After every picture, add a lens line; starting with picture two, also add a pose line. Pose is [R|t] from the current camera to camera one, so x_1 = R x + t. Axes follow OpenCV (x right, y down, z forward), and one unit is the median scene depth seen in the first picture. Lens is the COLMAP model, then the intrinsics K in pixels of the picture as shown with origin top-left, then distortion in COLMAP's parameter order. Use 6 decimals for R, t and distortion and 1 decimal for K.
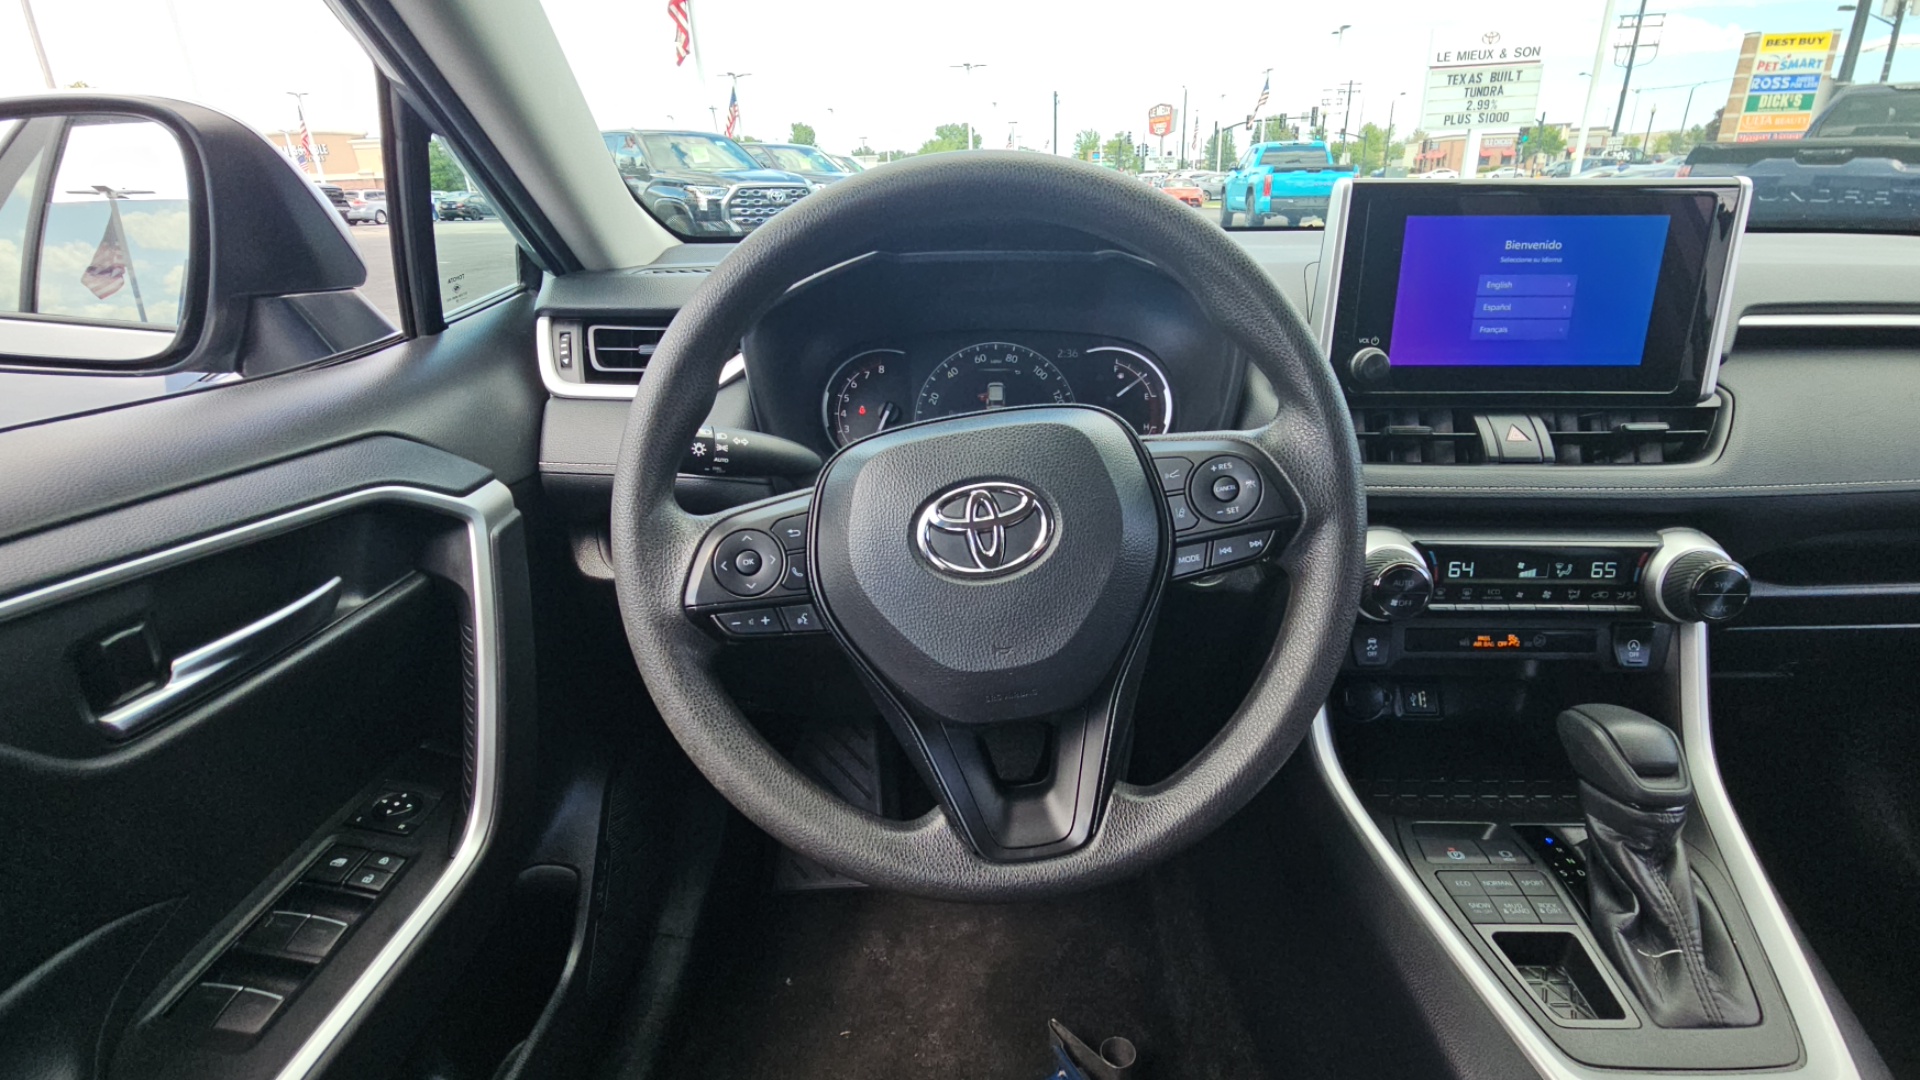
lens RADIAL K [[862.2, 0, 980.3], [0, 862.2, 543.4], [0, 0, 1]] dist [0.009756, -0.006823]
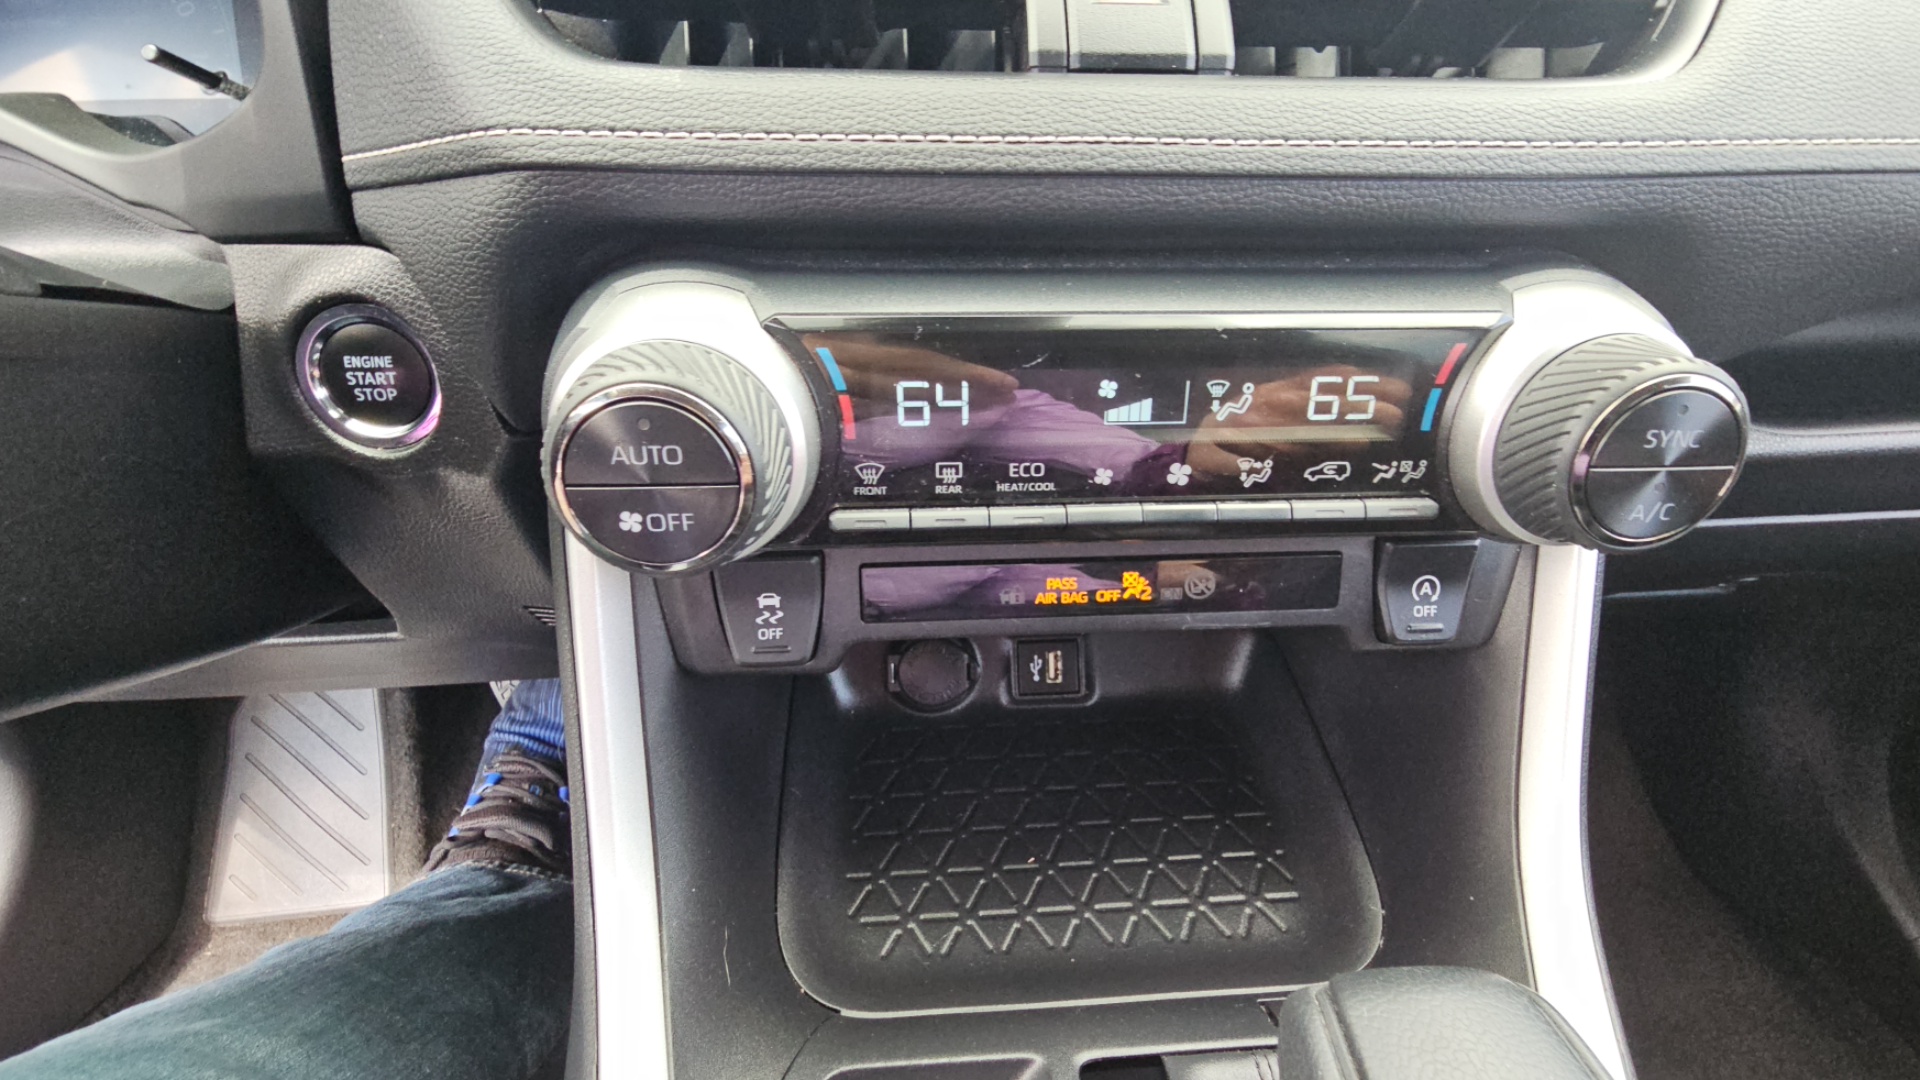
lens RADIAL K [[862.2, 0, 977.3], [0, 862.2, 540.9], [0, 0, 1]] dist [0.009756, -0.006823]
pose [[0.996188, -0.031755, 0.081251, 0.518468], [0.016591, 0.983360, 0.180907, 0.020822], [-0.085644, -0.178869, 0.980138, 0.632024]]
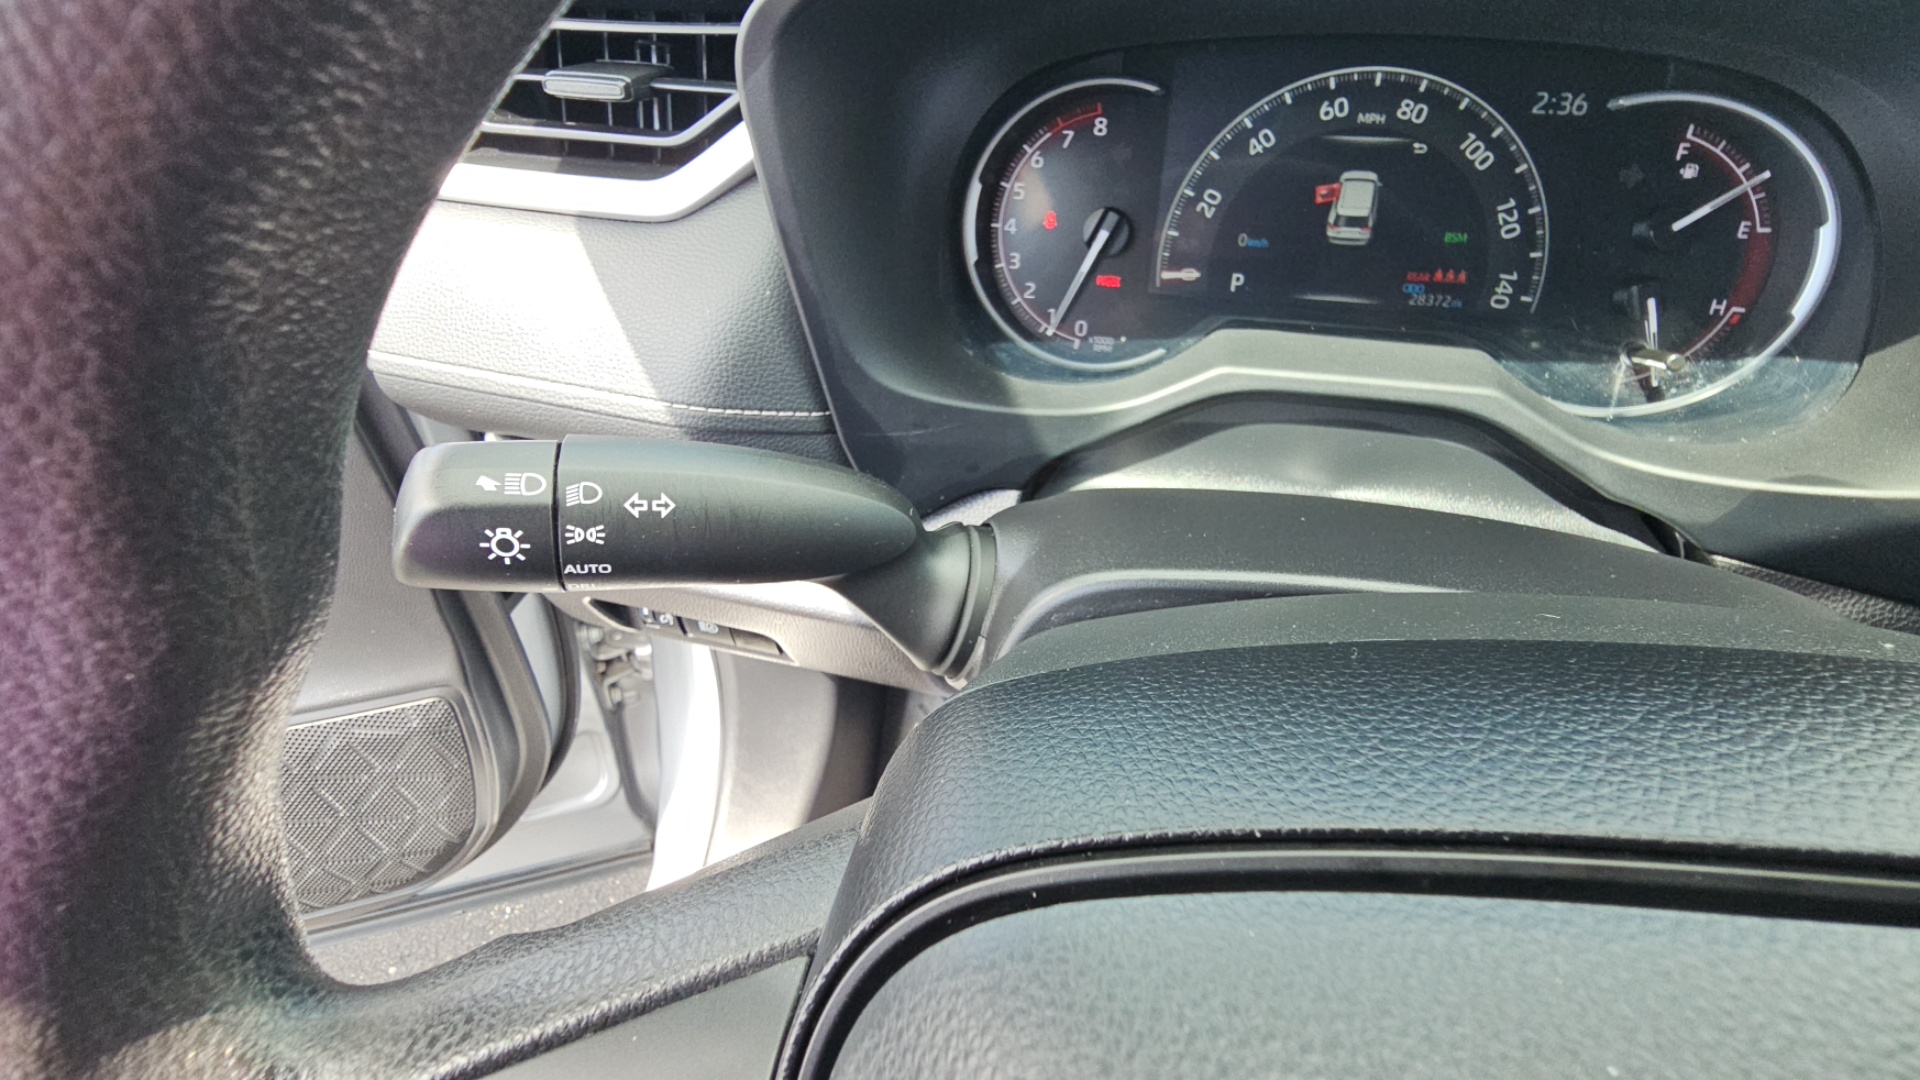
lens RADIAL K [[862.2, 0, 978.5], [0, 862.2, 543.8], [0, 0, 1]] dist [0.009756, -0.006823]
pose [[0.977788, 0.125466, -0.167895, -0.089436], [-0.060714, 0.936247, 0.346058, -0.183128], [0.200610, -0.328178, 0.923068, 0.607791]]
